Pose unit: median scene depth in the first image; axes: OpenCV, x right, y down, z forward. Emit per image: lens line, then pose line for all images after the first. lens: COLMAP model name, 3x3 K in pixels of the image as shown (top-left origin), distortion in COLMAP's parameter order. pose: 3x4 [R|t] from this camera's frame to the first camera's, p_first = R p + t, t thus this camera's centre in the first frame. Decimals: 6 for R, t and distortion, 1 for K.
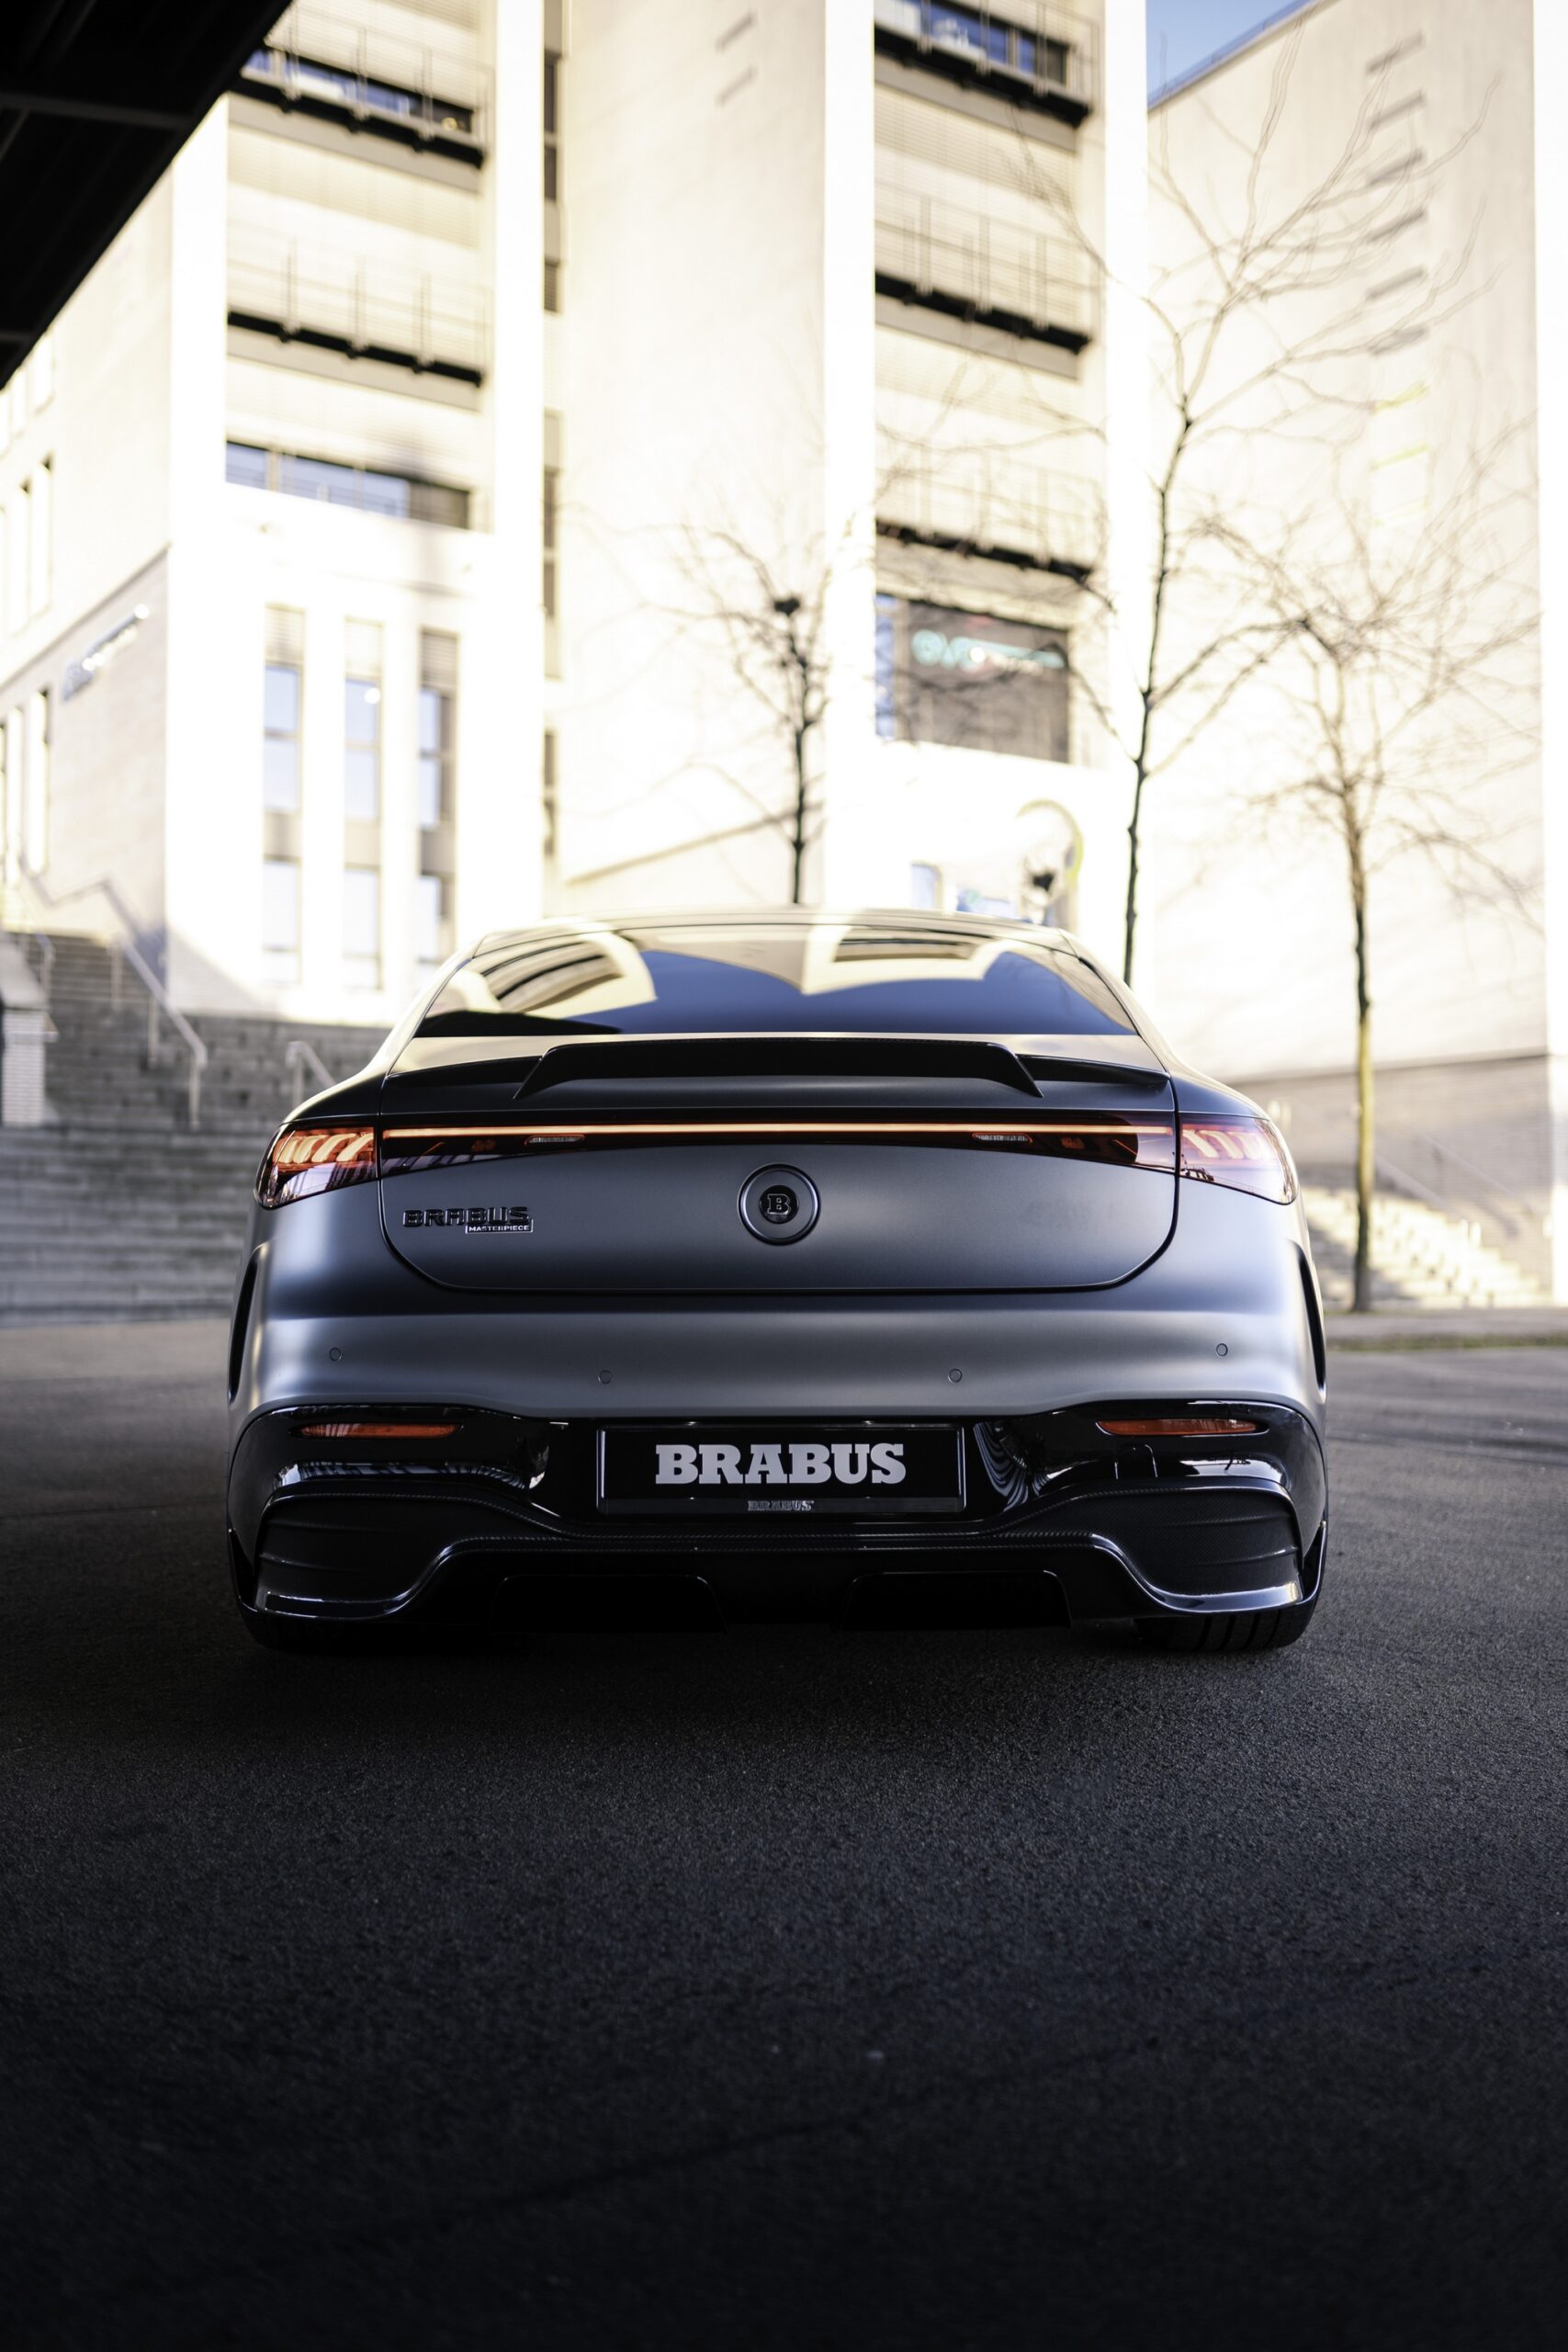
lens RADIAL K [[2264.9, 0, 826.0], [0, 2264.9, 1170.9], [0, 0, 1]] dist [0.002628, 0.014096]
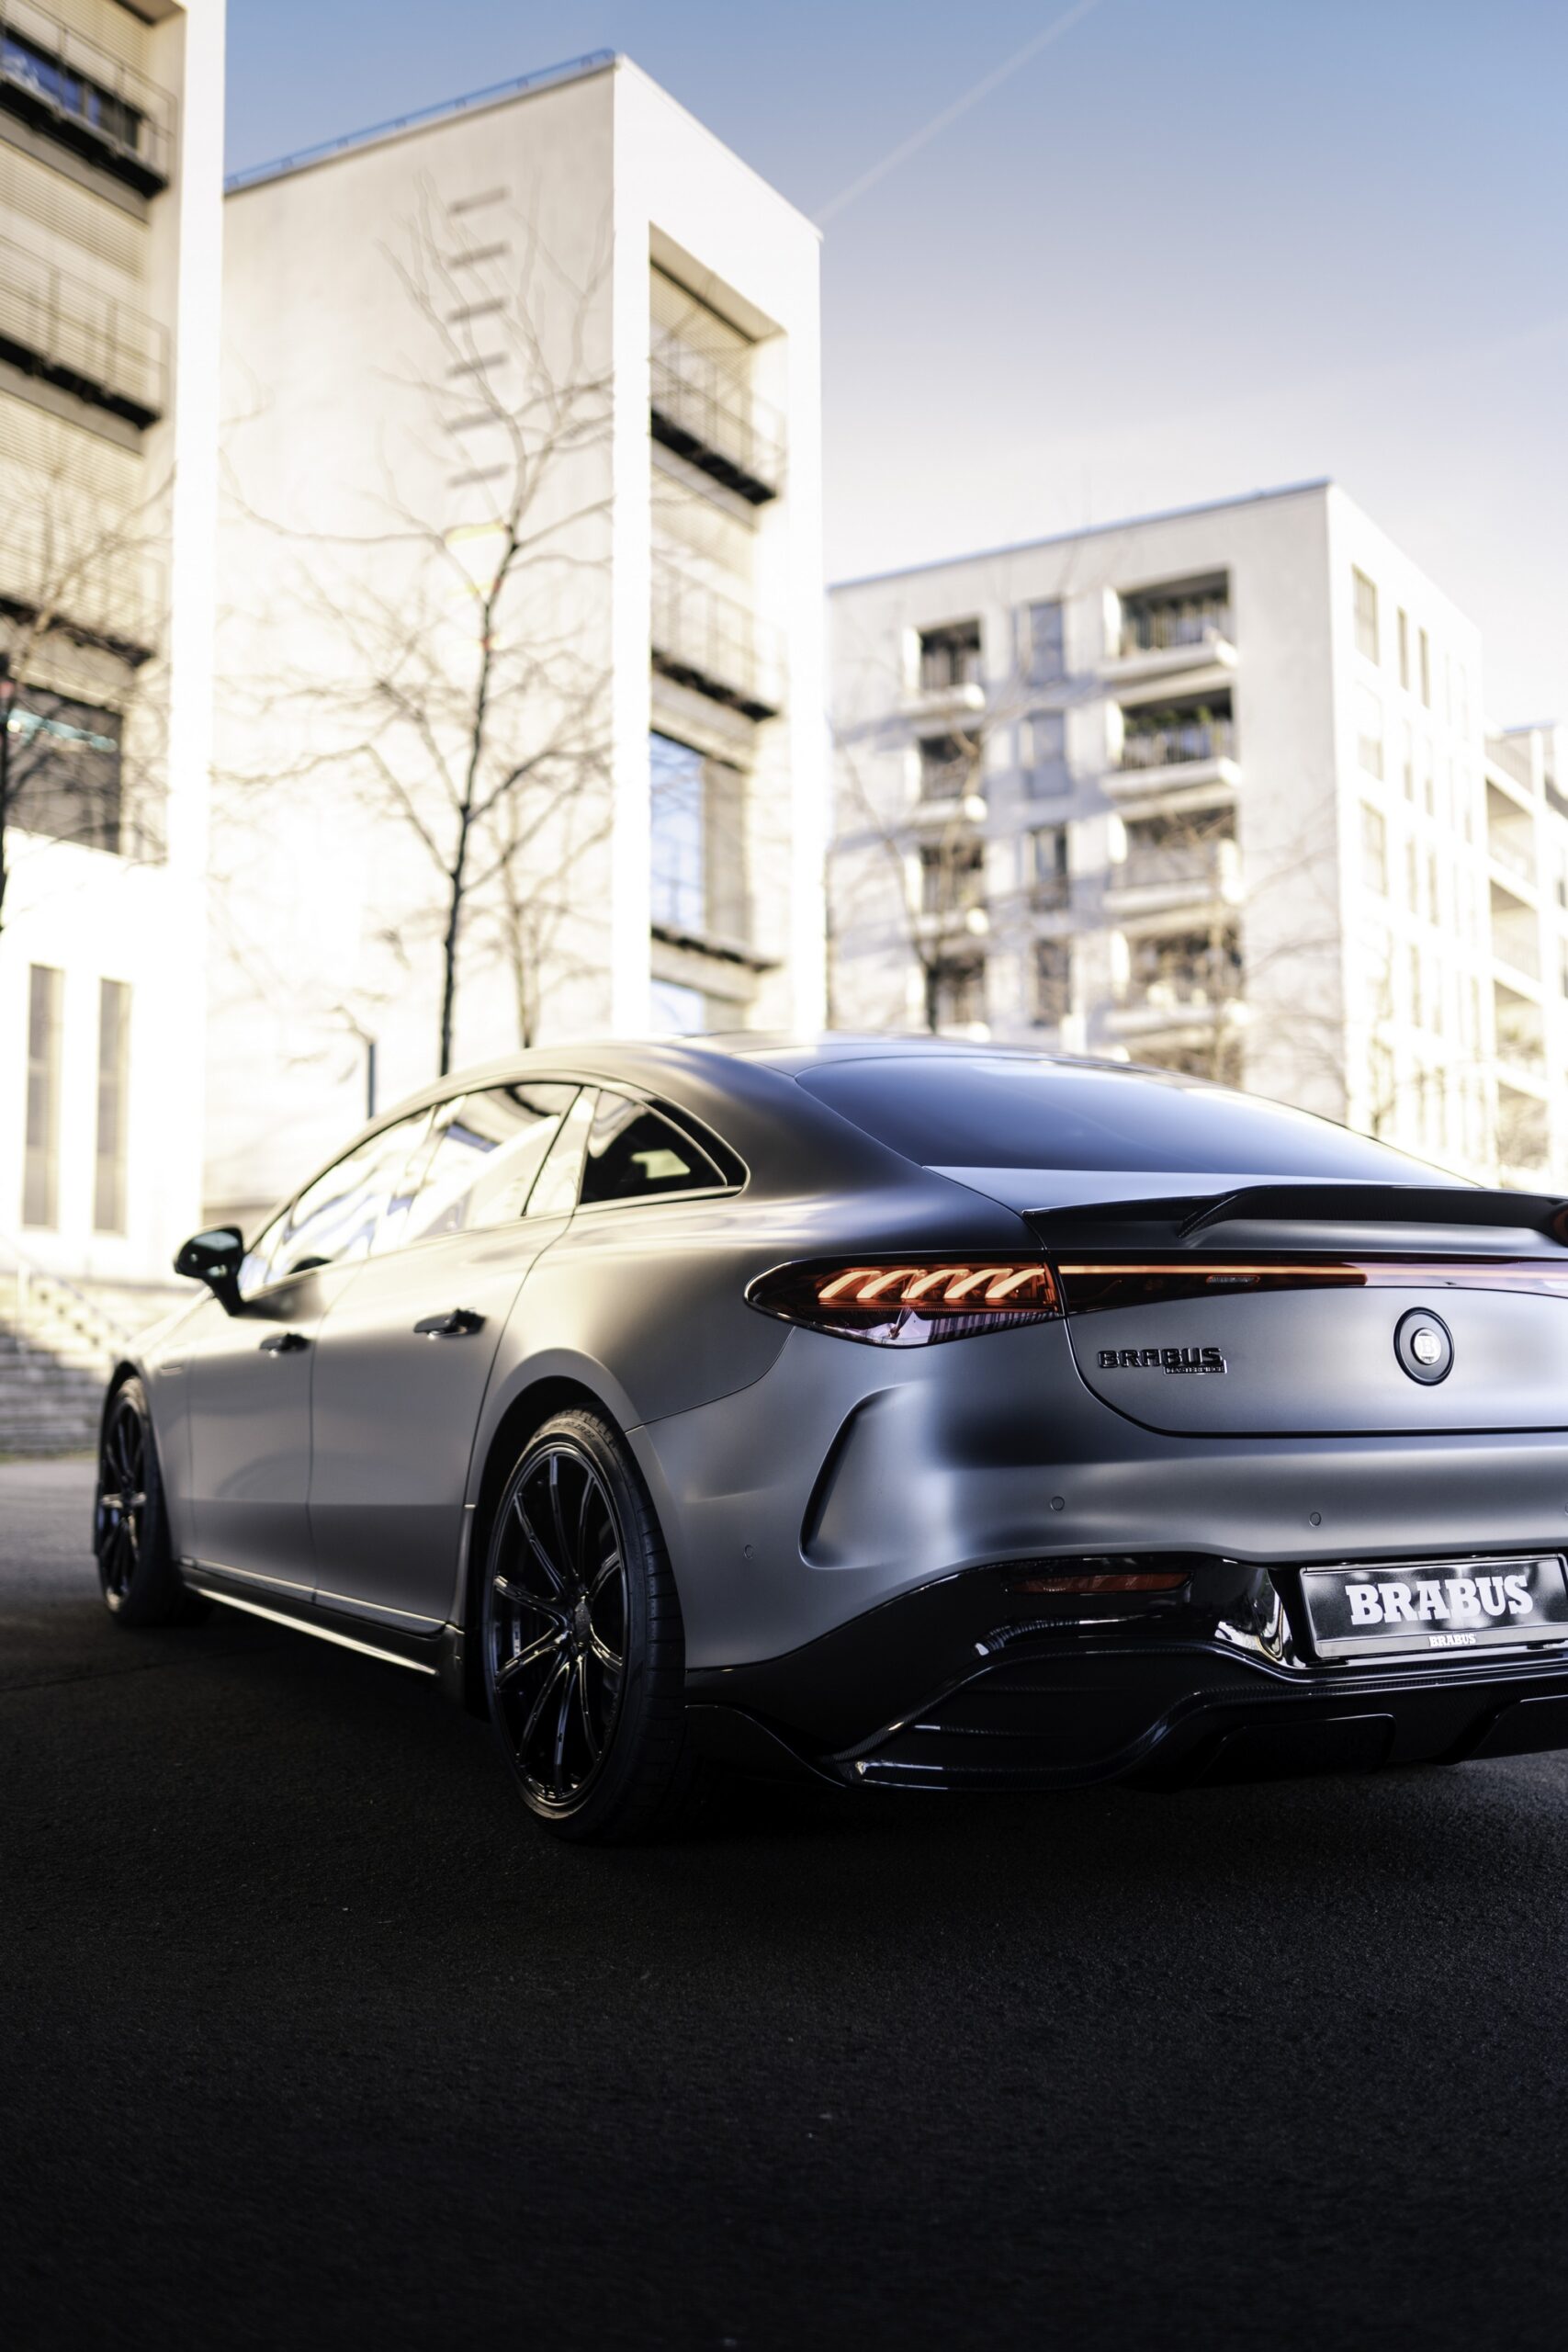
lens RADIAL K [[2349.6, 0, 790.7], [0, 2349.6, 1132.2], [0, 0, 1]] dist [0.003741, 0.003191]
pose [[0.889519, 0.045632, 0.454614, -0.133161], [-0.014593, 0.997330, -0.071553, -0.000301], [-0.456665, 0.057013, 0.887810, 0.029678]]
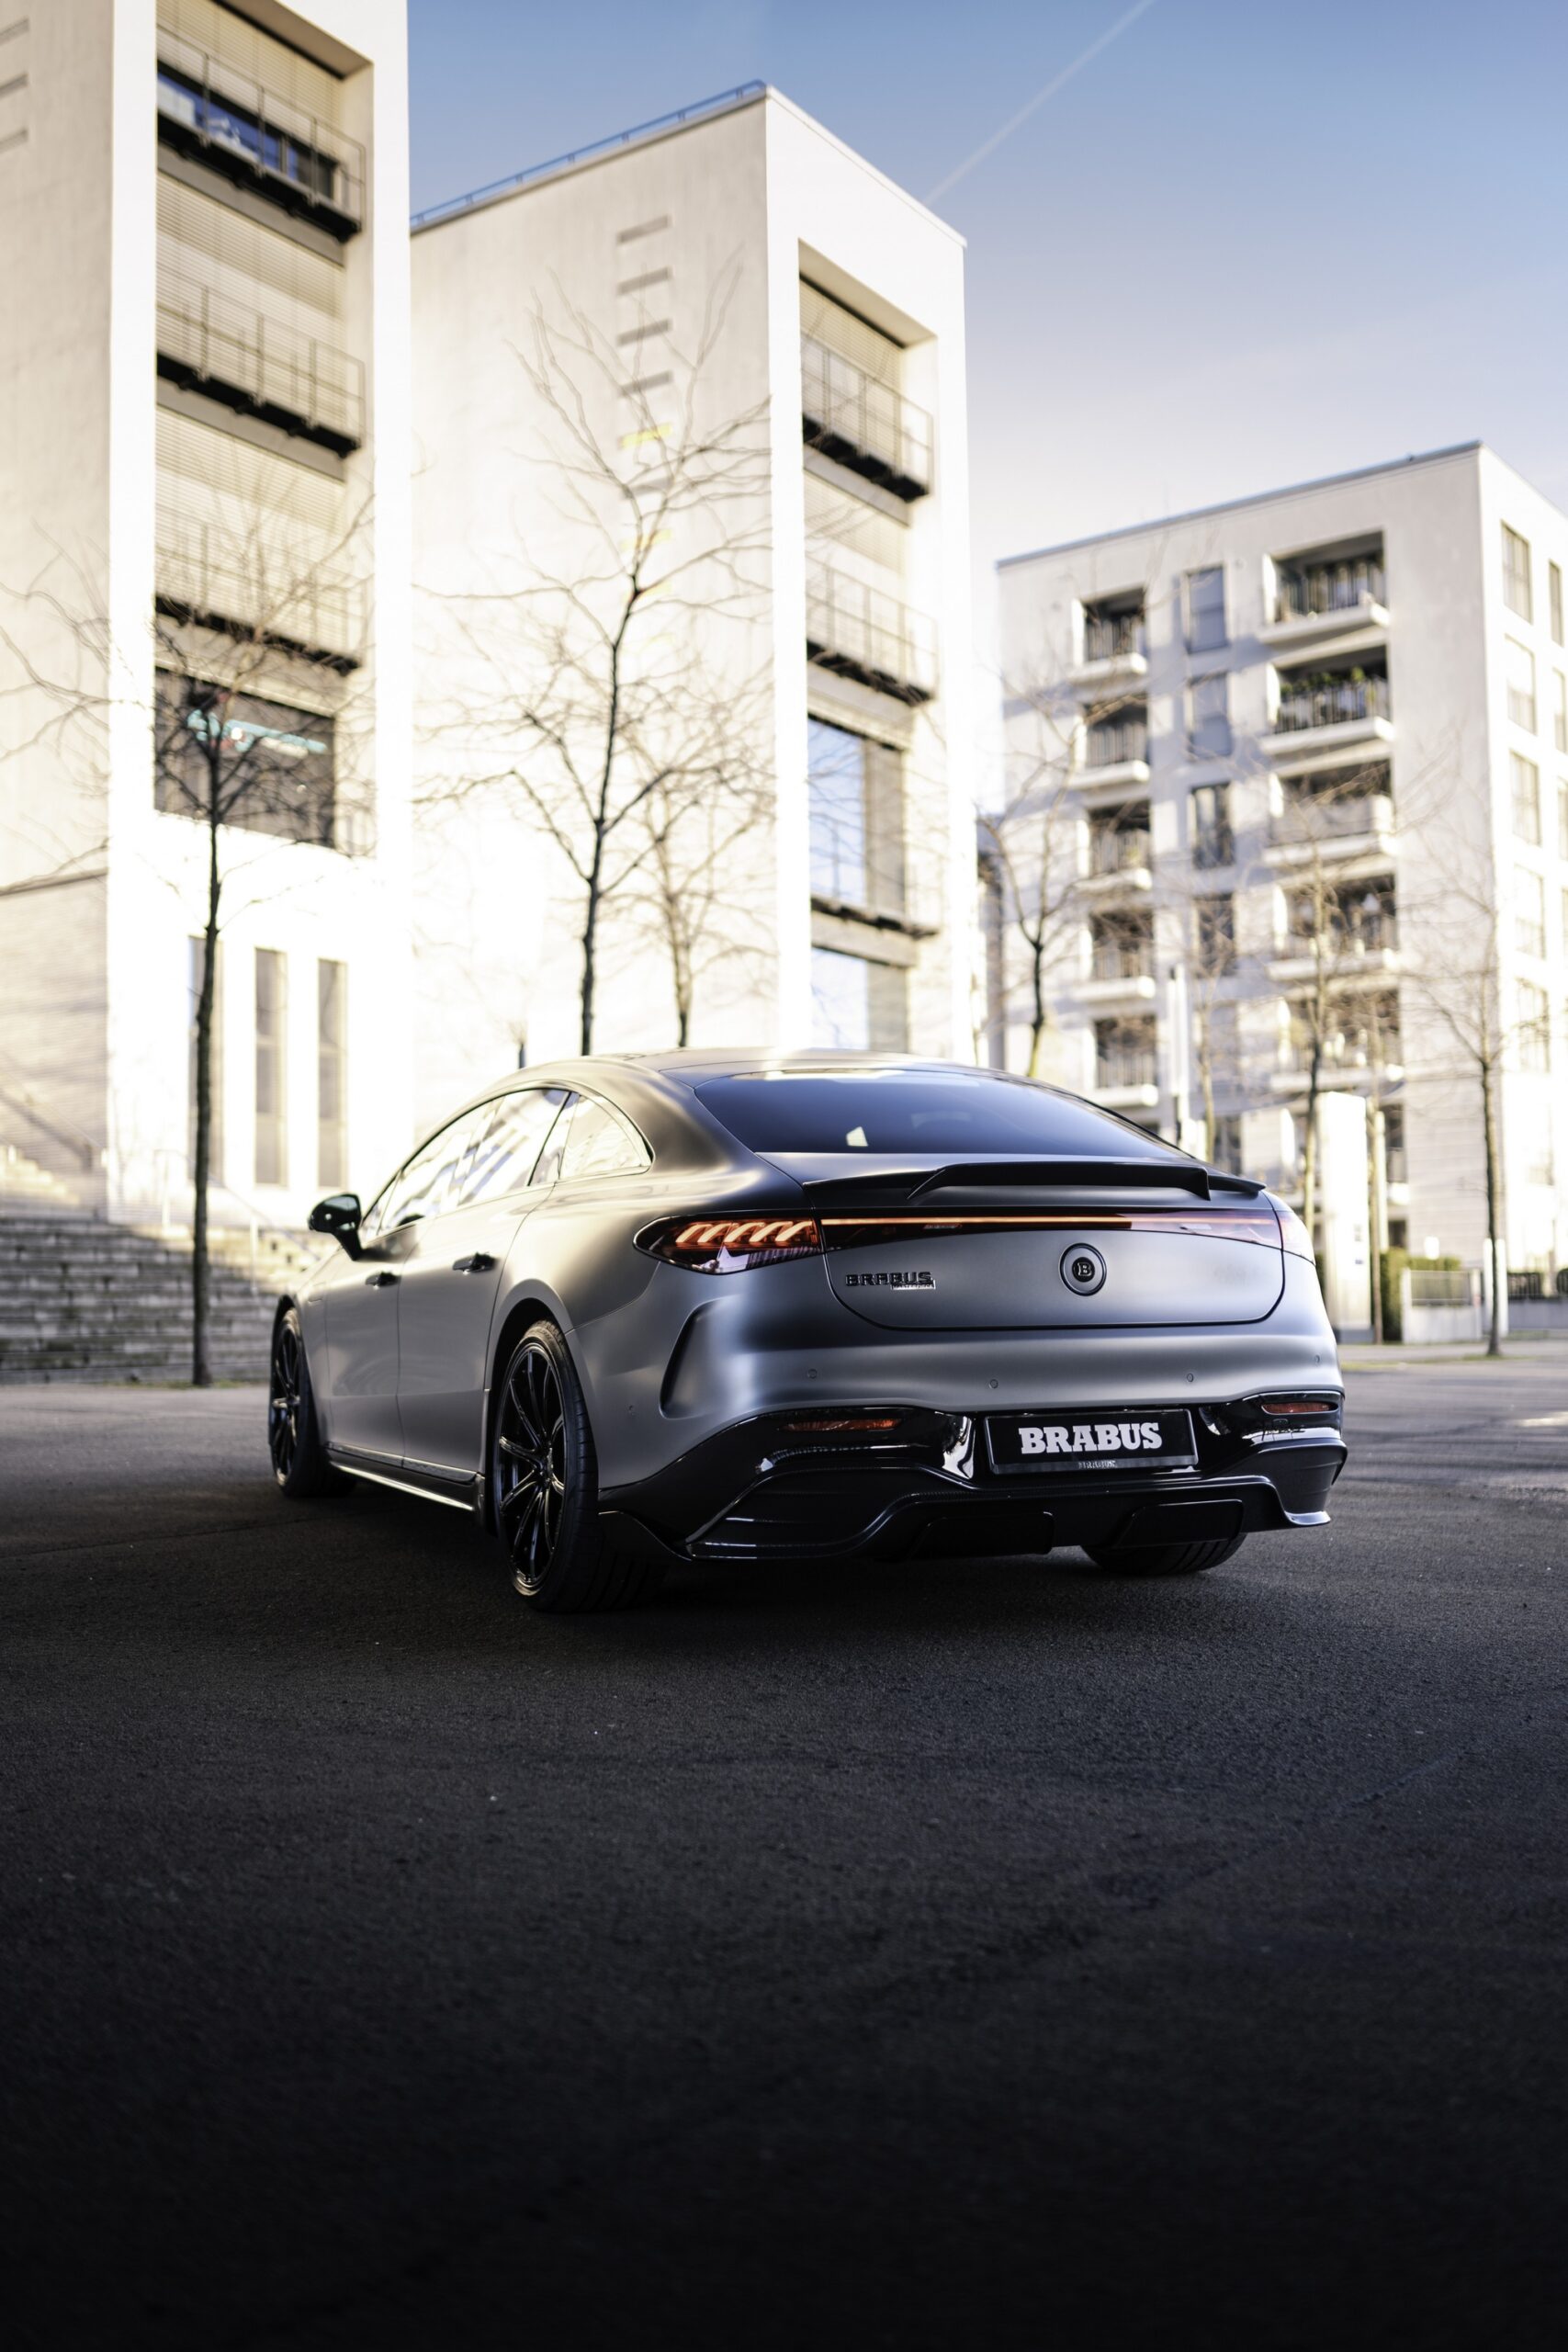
lens RADIAL K [[2264.9, 0, 826.0], [0, 2264.9, 1170.9], [0, 0, 1]] dist [0.002628, 0.014096]
pose [[0.922570, 0.012602, 0.385623, -0.133803], [-0.000916, 0.999535, -0.030473, -0.000891], [-0.385828, 0.027760, 0.922153, -0.060848]]
